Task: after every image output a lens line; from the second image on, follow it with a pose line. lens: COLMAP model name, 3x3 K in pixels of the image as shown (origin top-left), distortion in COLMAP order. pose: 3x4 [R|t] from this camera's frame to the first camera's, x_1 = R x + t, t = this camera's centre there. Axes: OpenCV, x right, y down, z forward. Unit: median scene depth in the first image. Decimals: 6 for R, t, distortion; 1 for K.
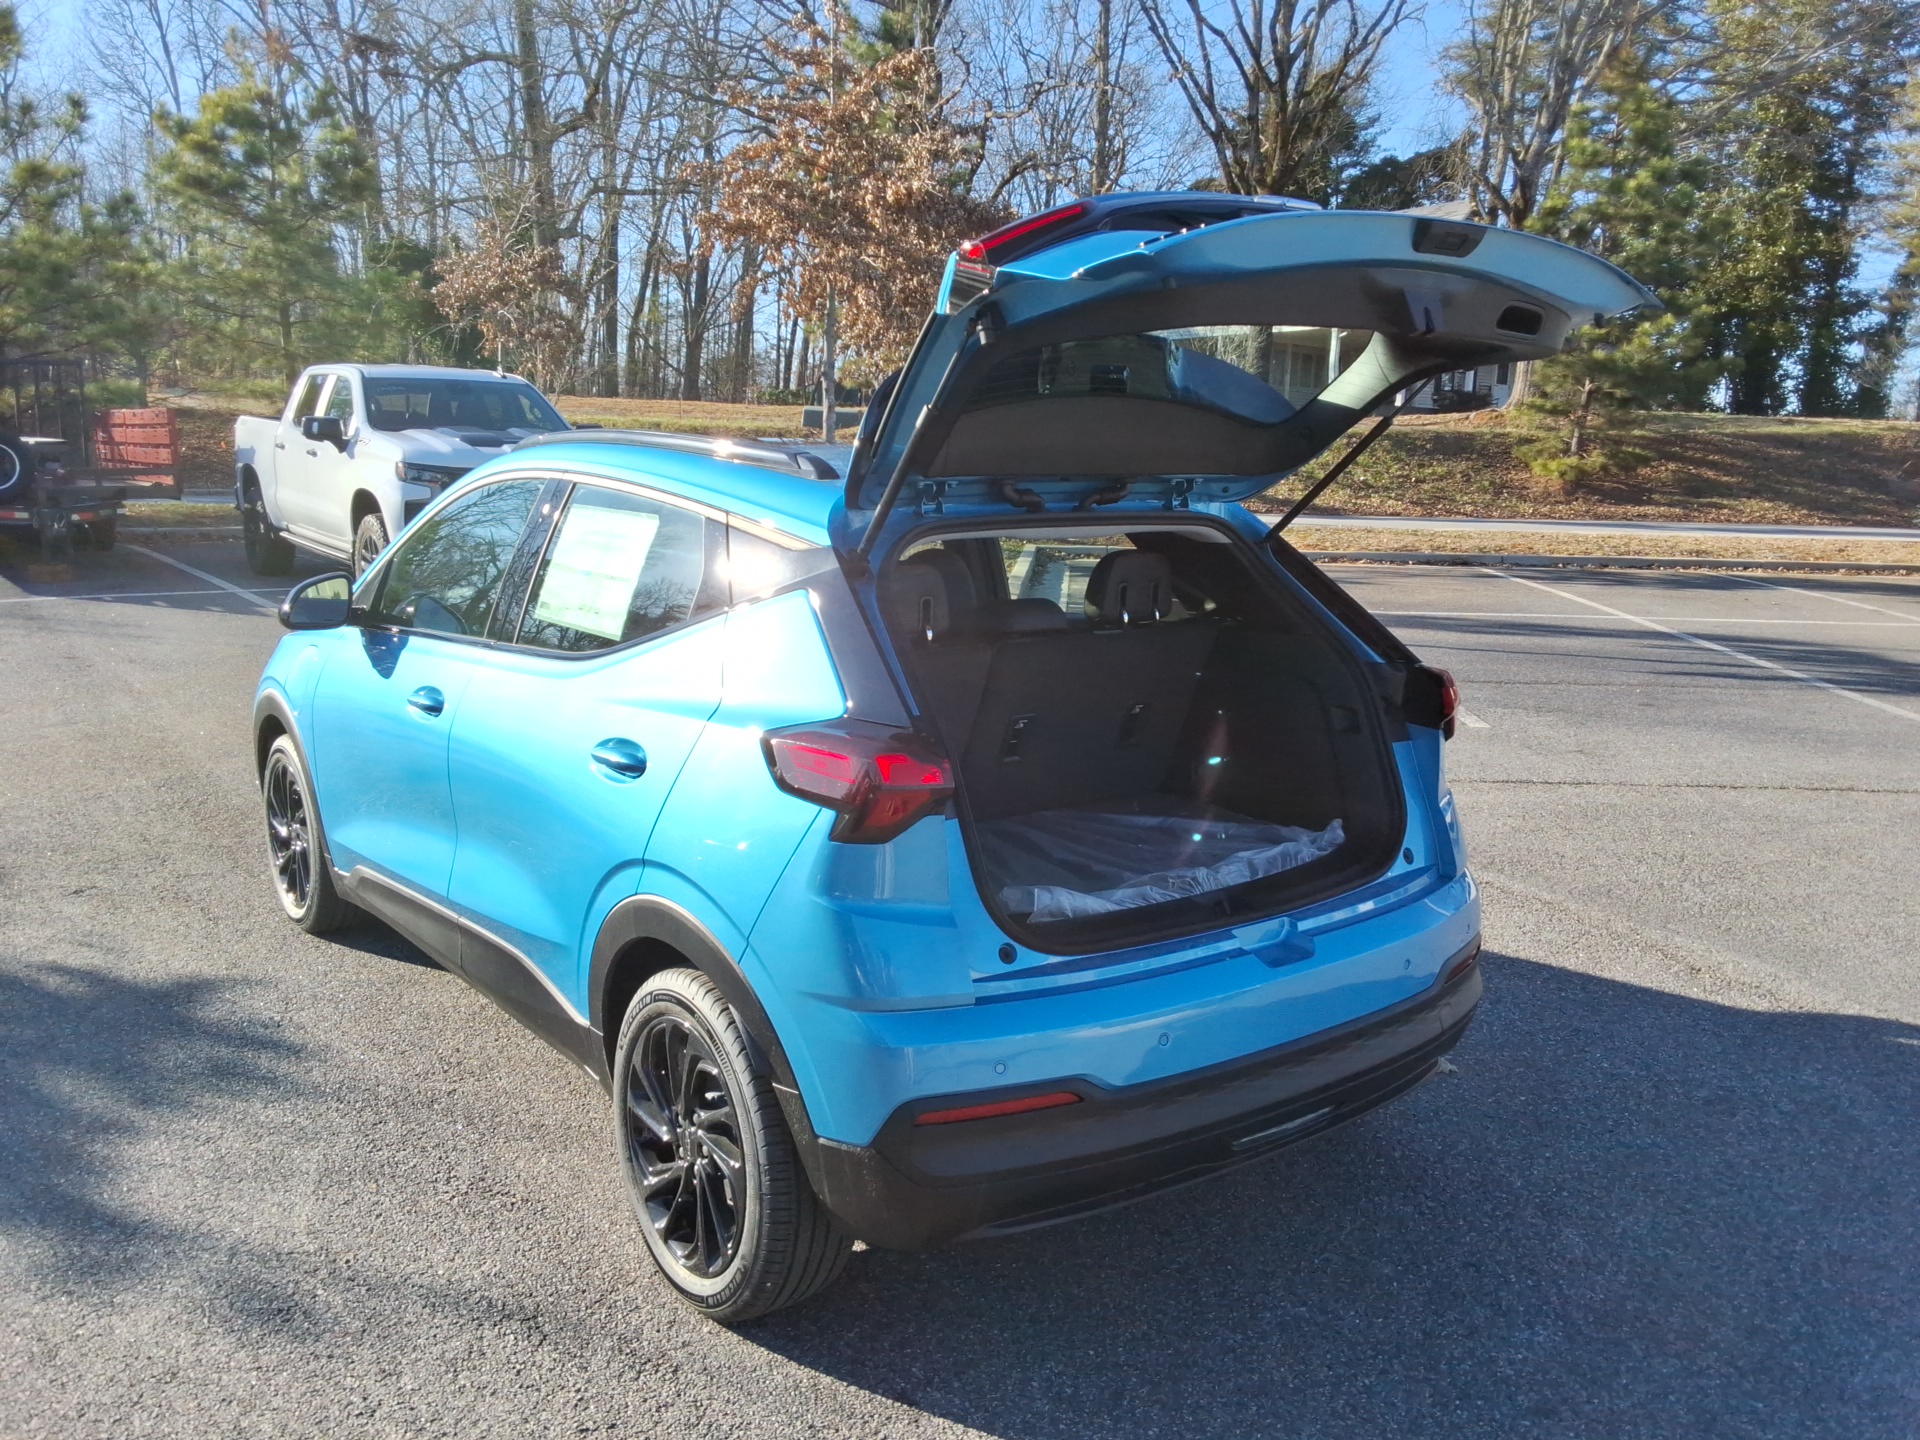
lens RADIAL K [[1565.1, 0, 970.9], [0, 1565.1, 679.8], [0, 0, 1]] dist [0.108332, -0.164894]
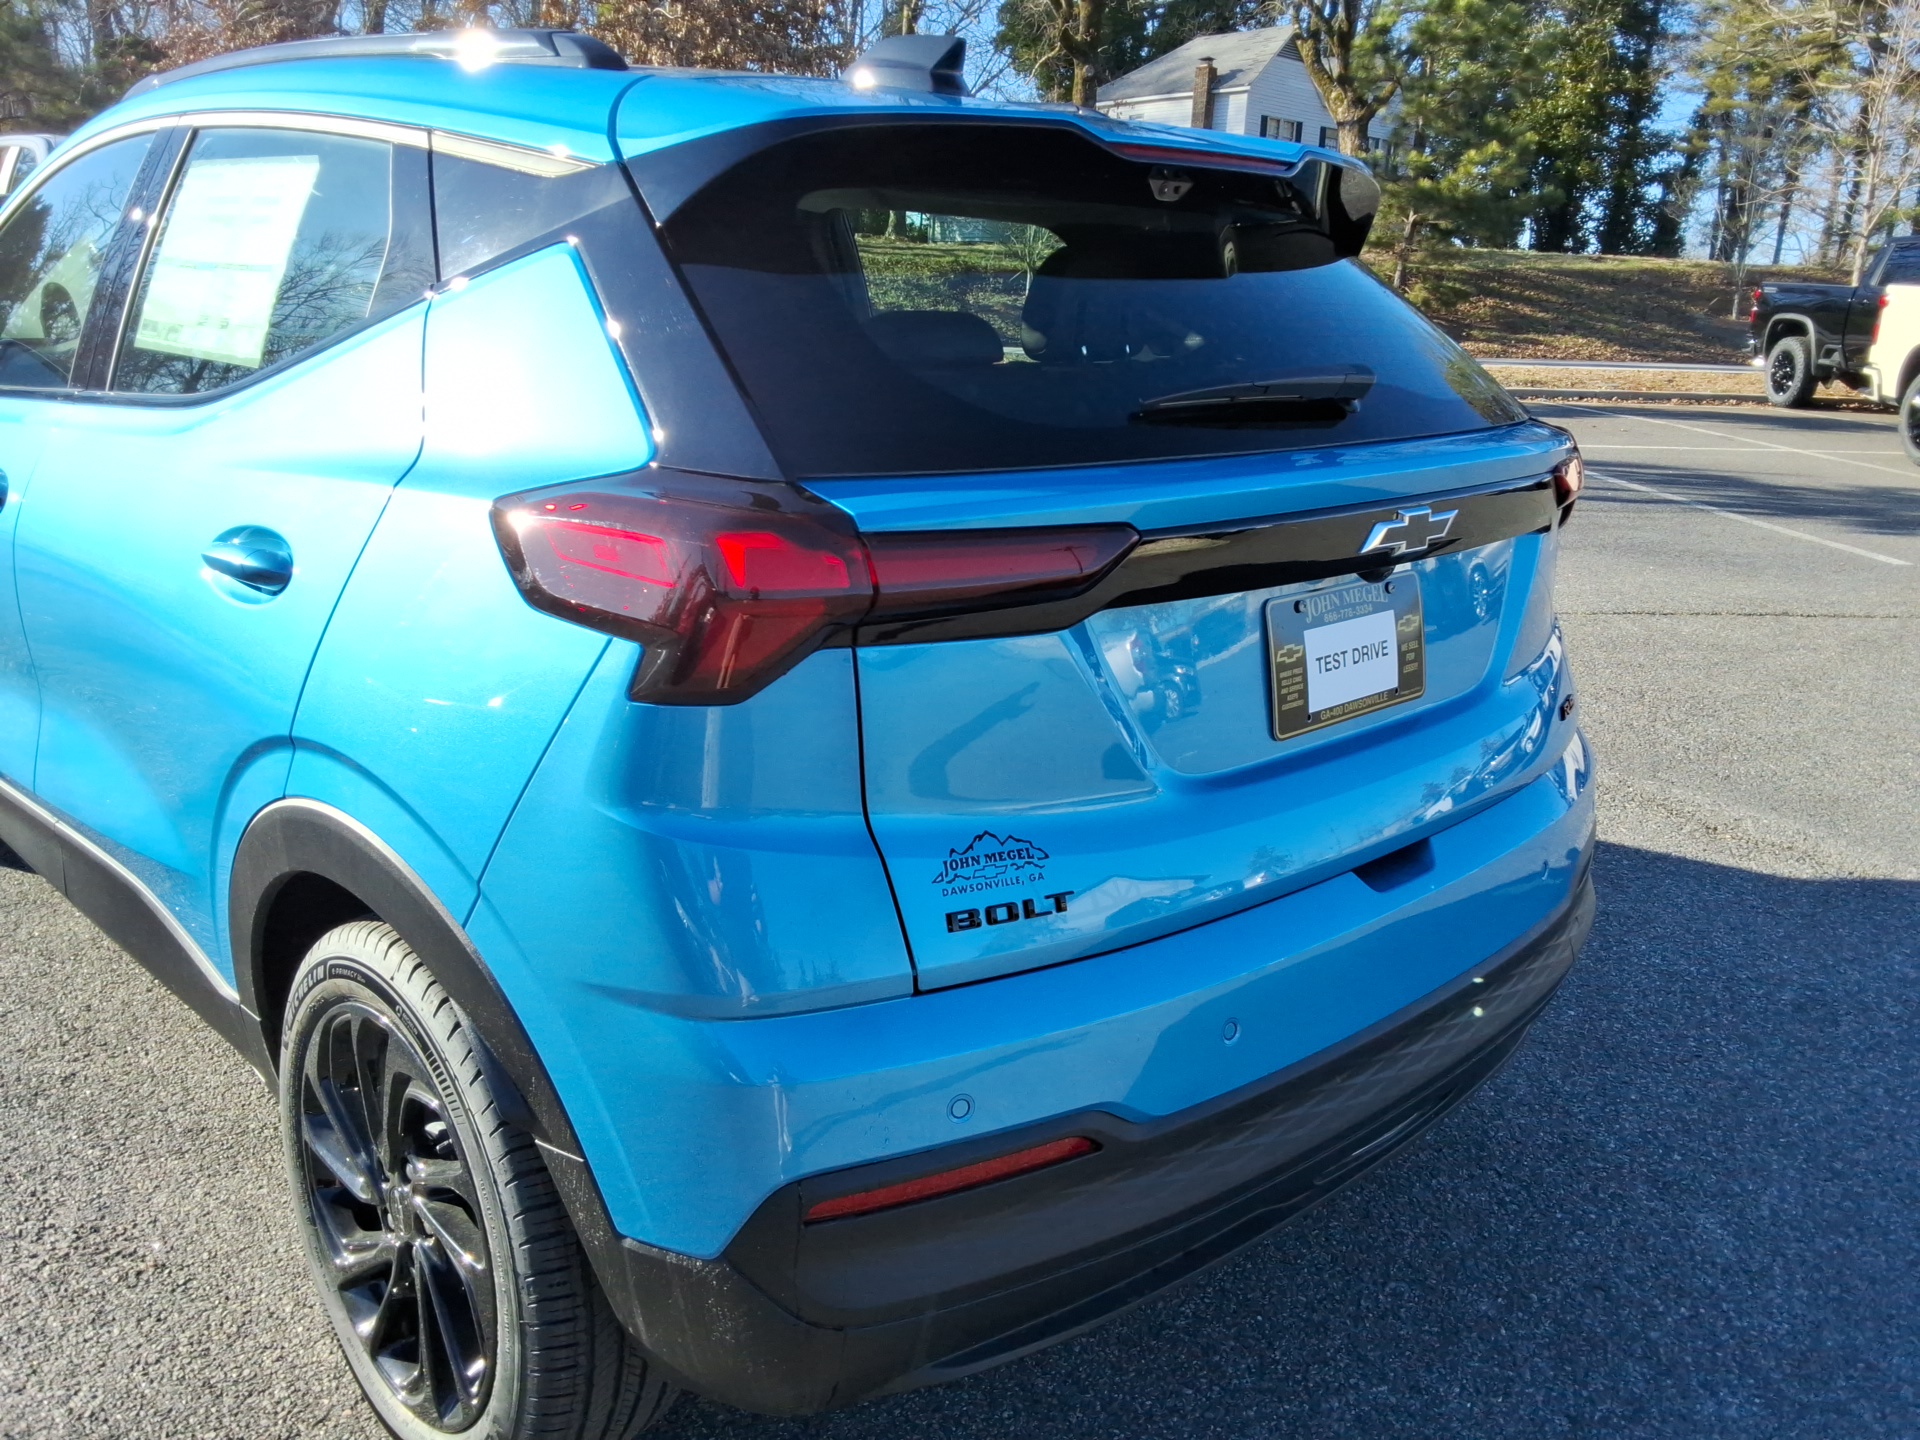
lens RADIAL K [[1565.1, 0, 978.3], [0, 1565.1, 691.4], [0, 0, 1]] dist [0.108332, -0.164894]
pose [[0.992371, -0.018803, 0.121846, -0.004642], [0.006115, 0.994592, 0.103680, 0.005622], [-0.123136, -0.102144, 0.987119, 0.056790]]
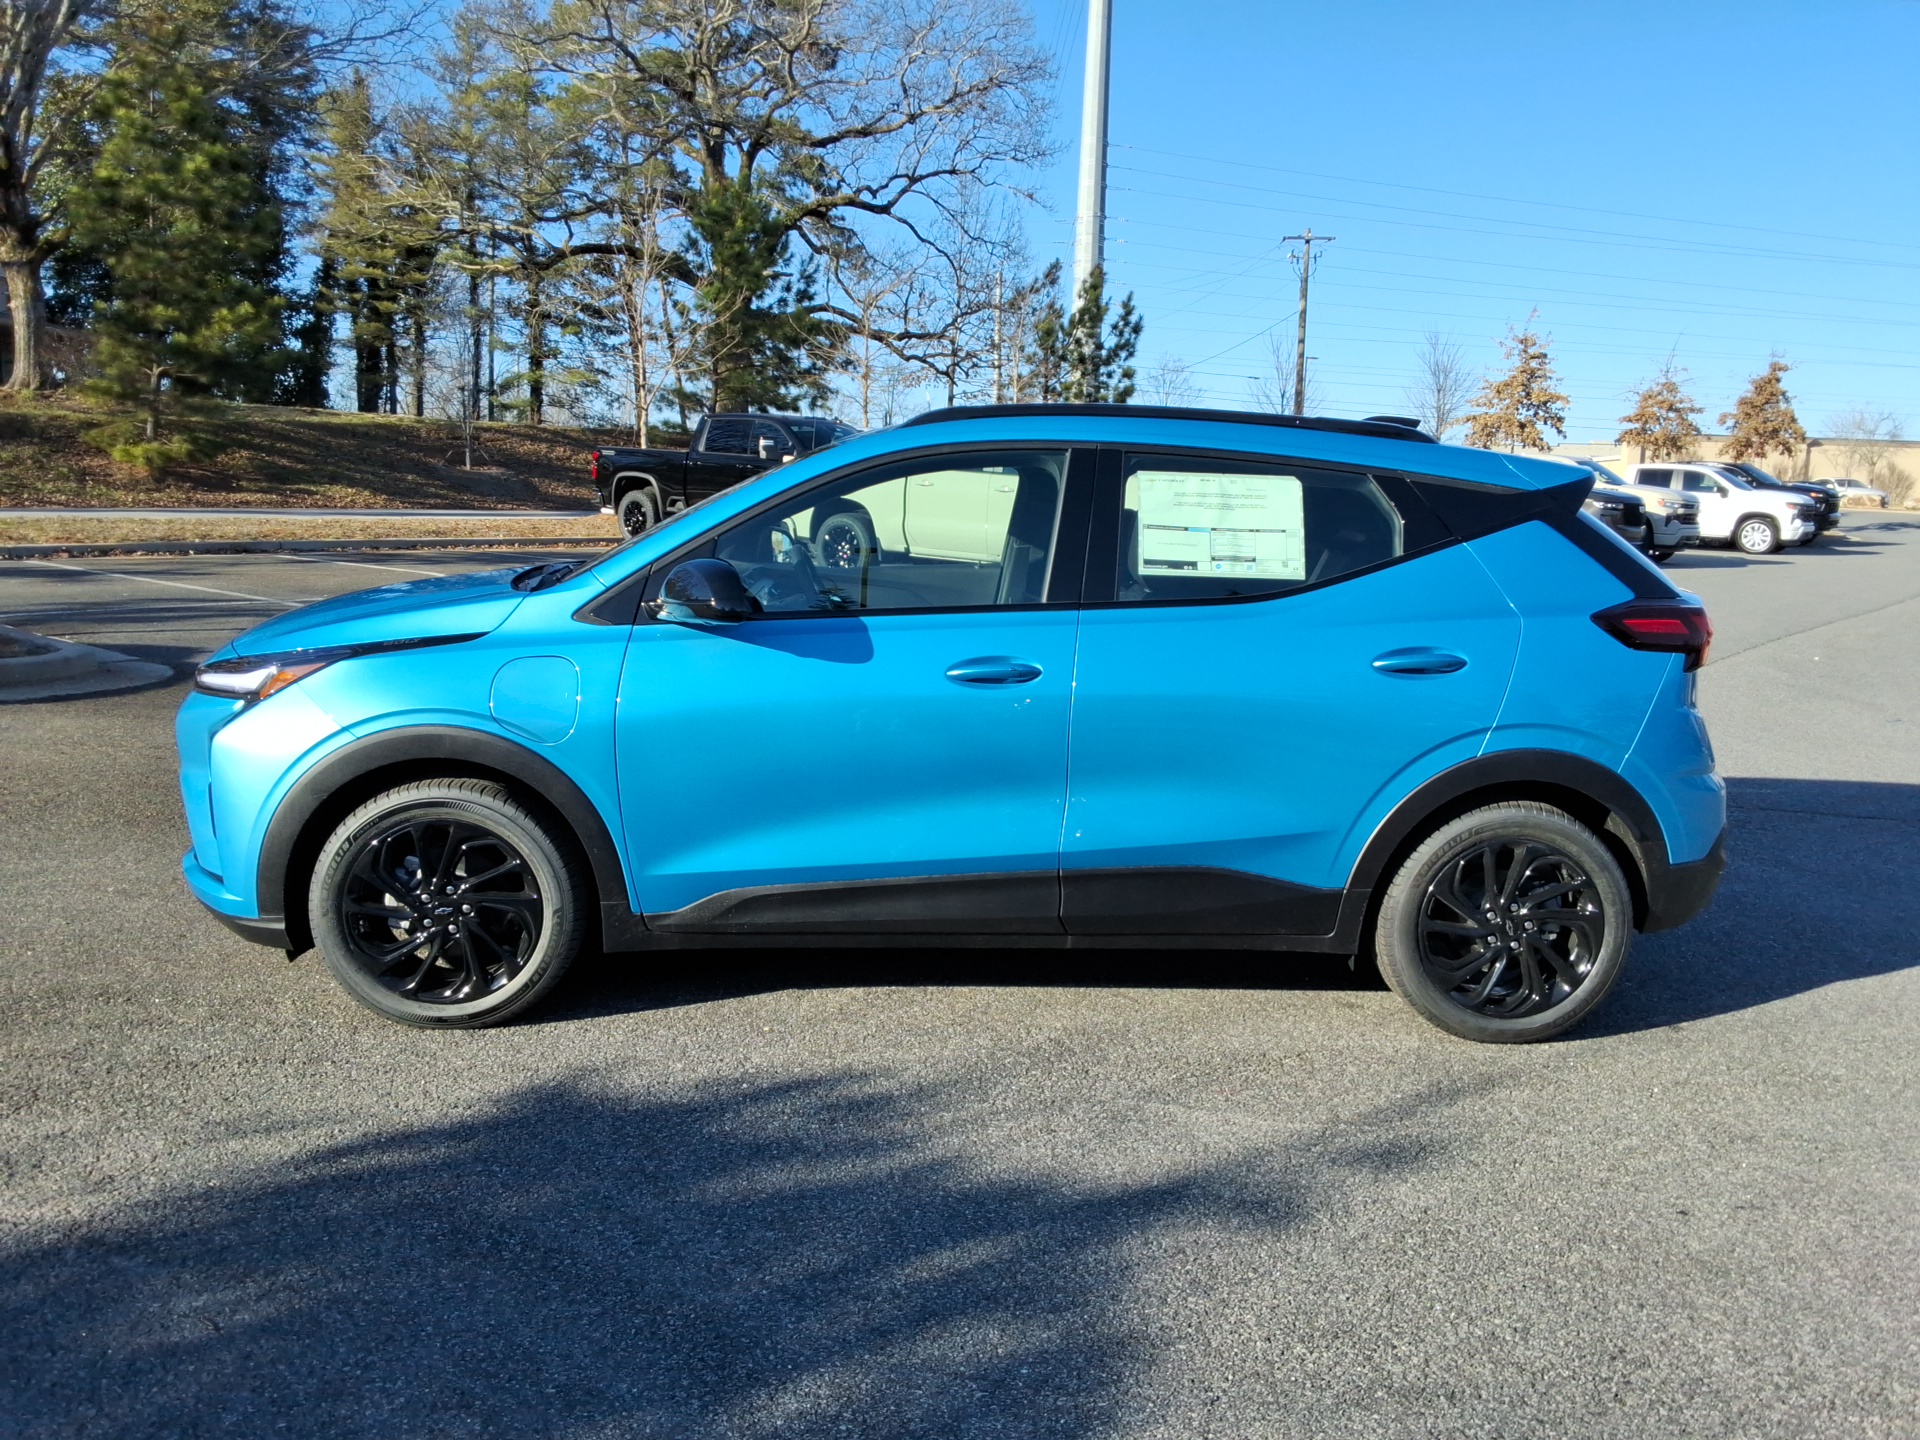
lens RADIAL K [[1565.1, 0, 966.2], [0, 1565.1, 685.8], [0, 0, 1]] dist [0.108332, -0.164894]
pose [[0.577714, -0.114920, 0.808109, -0.215741], [0.106421, 0.992193, 0.065018, -0.008259], [-0.809272, 0.048438, 0.585434, 0.077777]]
